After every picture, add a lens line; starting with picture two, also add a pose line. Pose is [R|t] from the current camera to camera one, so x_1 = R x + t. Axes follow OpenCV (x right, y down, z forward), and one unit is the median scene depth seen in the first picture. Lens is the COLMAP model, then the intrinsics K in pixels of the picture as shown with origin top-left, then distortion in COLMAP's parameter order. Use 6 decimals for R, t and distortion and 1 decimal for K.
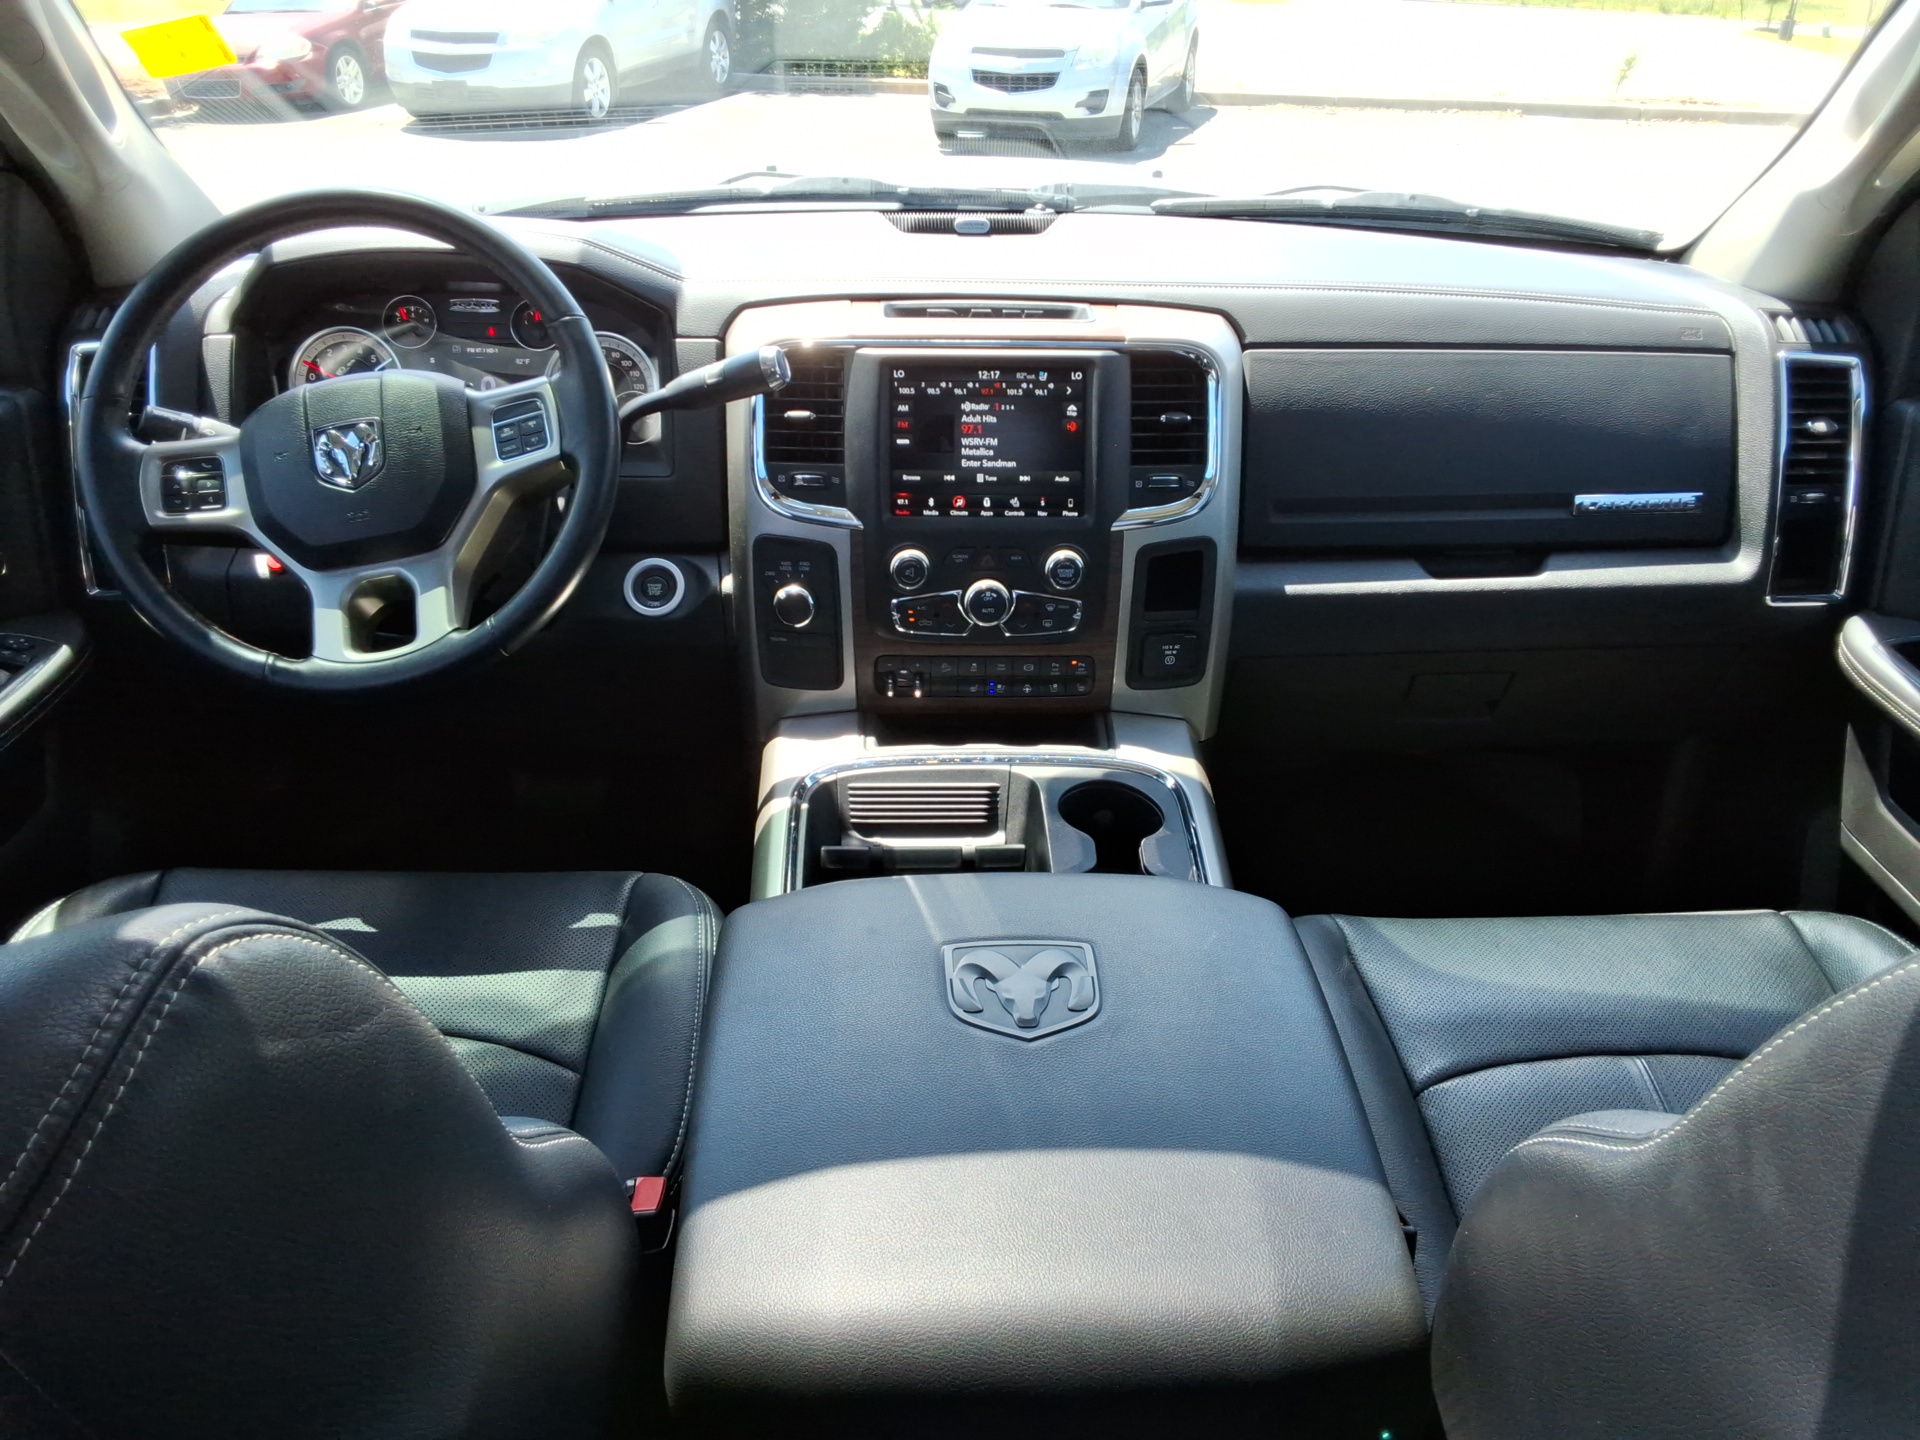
lens RADIAL K [[1539.3, 0, 977.1], [0, 1539.3, 706.9], [0, 0, 1]] dist [0.112225, -0.176744]
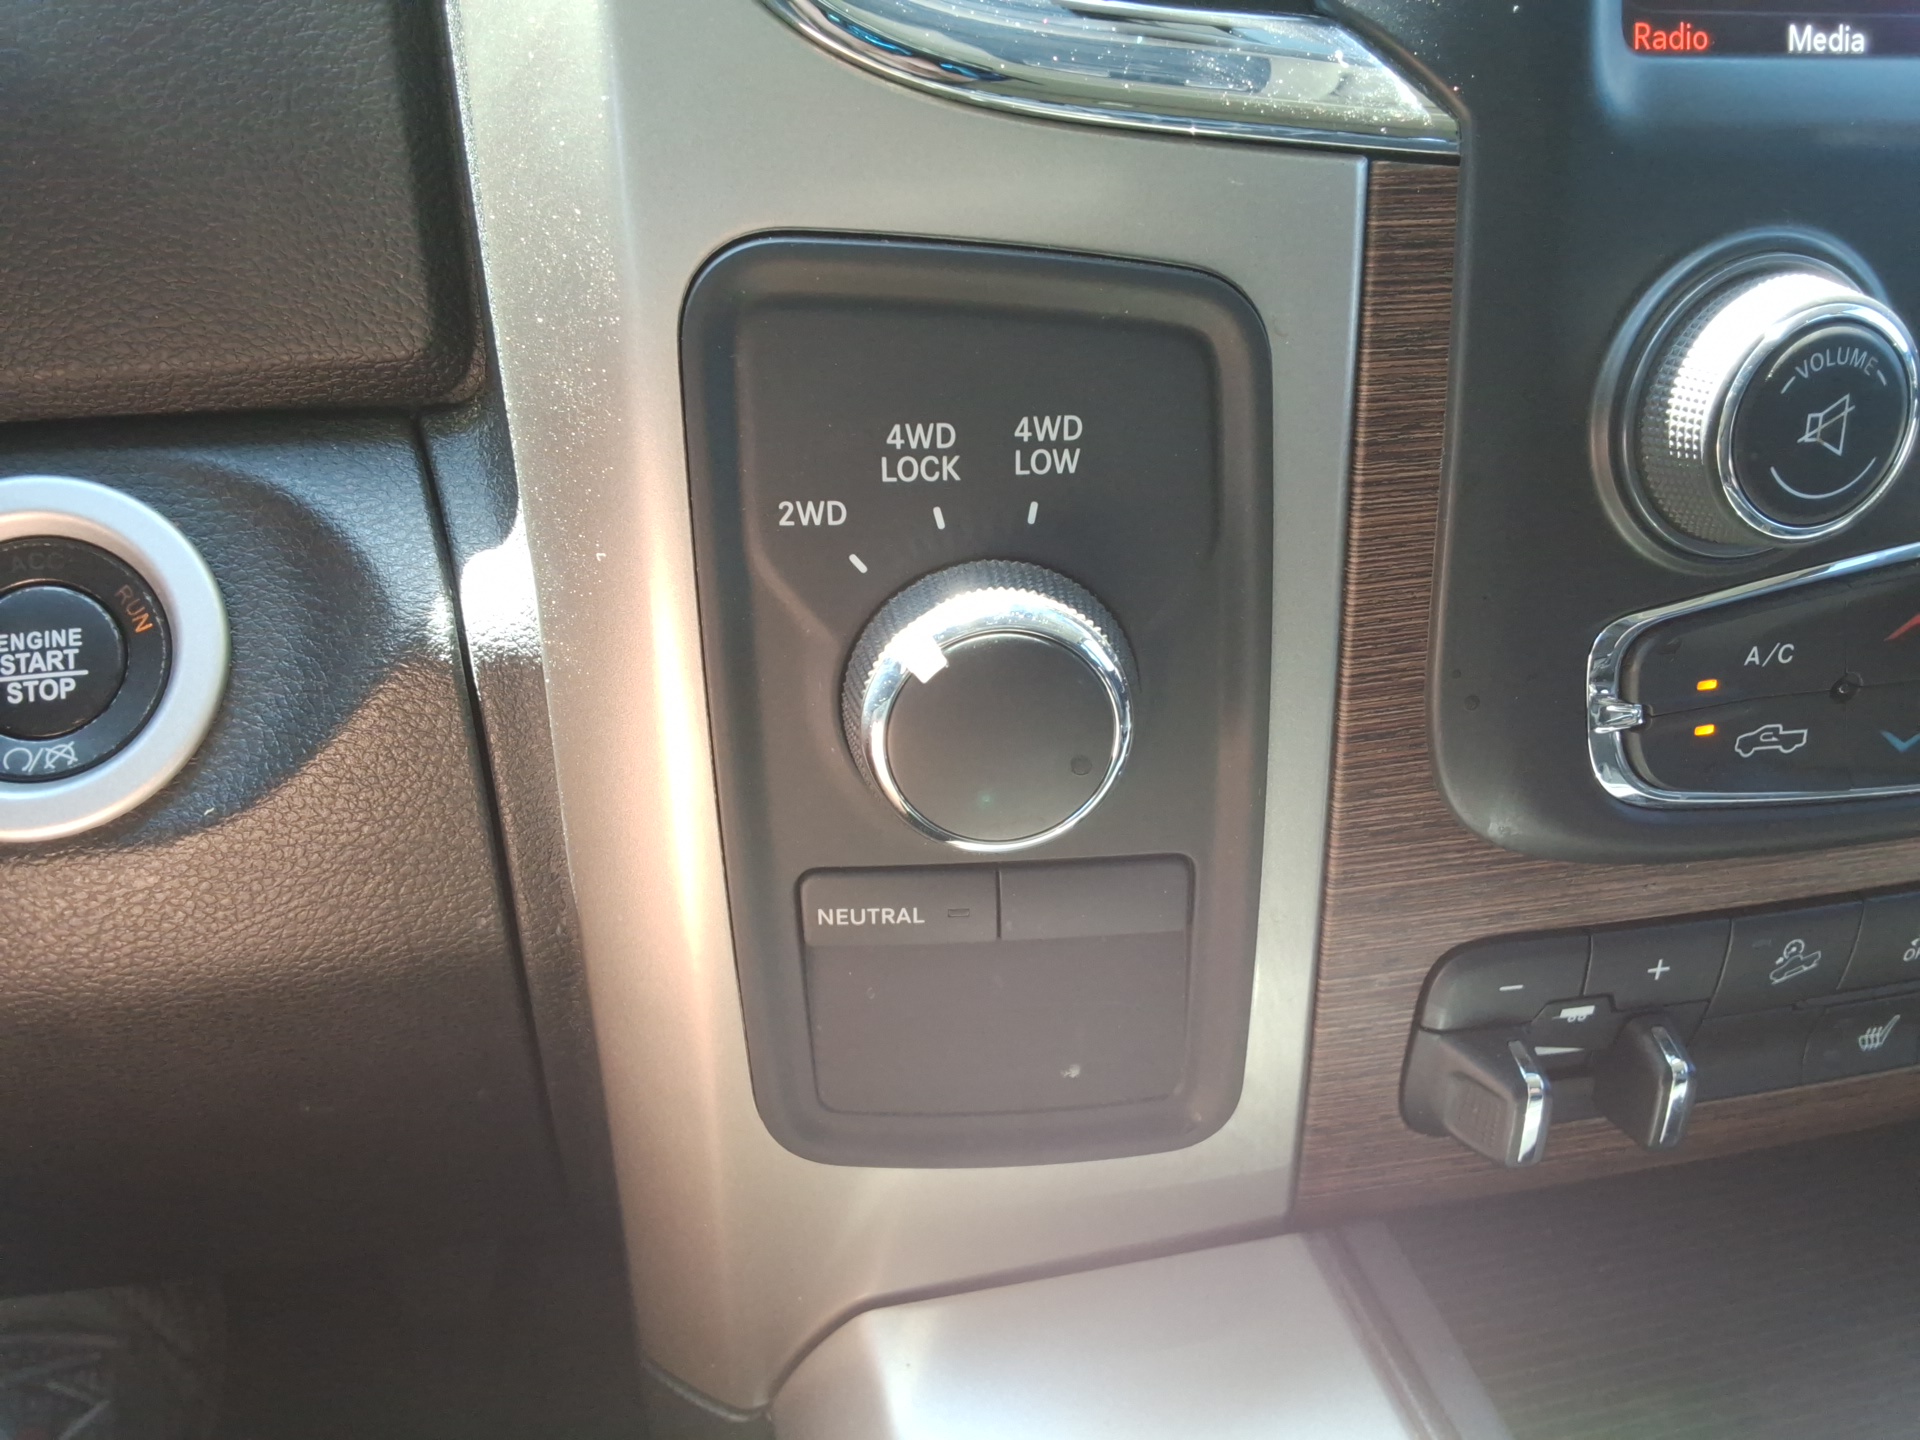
lens RADIAL K [[1539.4, 0, 986.6], [0, 1539.4, 712.9], [0, 0, 1]] dist [0.119854, -0.180437]
pose [[0.978255, -0.096425, 0.183628, -0.147247], [0.088255, 0.994731, 0.052173, -0.073913], [-0.187691, -0.034832, 0.981610, 0.854886]]
